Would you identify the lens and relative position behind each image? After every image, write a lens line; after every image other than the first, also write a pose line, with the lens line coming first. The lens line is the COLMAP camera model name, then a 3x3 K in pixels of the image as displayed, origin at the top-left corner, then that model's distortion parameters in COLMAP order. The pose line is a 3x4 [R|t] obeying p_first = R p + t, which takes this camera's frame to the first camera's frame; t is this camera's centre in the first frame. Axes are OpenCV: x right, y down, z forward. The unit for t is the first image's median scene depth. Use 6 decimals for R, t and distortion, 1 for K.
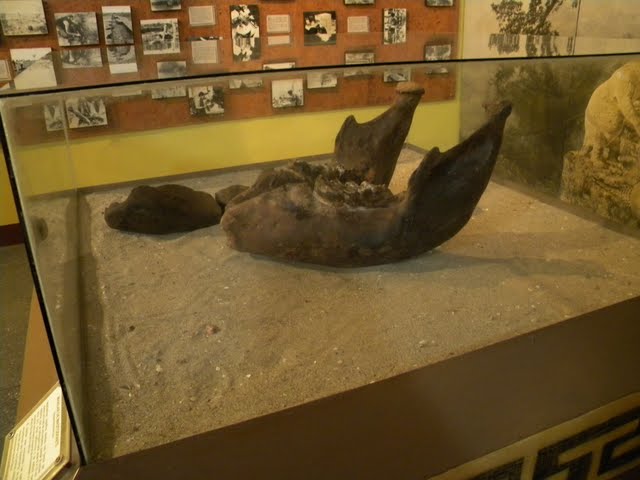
lens RADIAL K [[530.9, 0, 317.4], [0, 530.9, 221.2], [0, 0, 1]] dist [-0.218878, 0.206140]
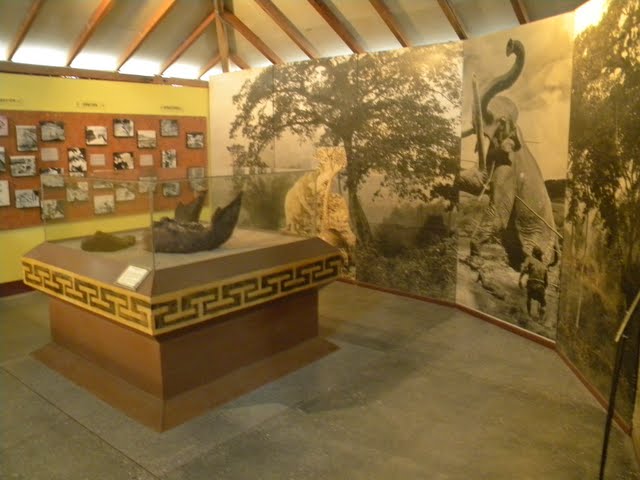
lens RADIAL K [[530.9, 0, 317.4], [0, 530.9, 221.2], [0, 0, 1]] dist [-0.218878, 0.206140]
pose [[0.881552, -0.041892, 0.470225, -0.234082], [0.147505, 0.970628, -0.190062, 0.197431], [-0.448452, 0.236910, 0.861838, -0.612884]]
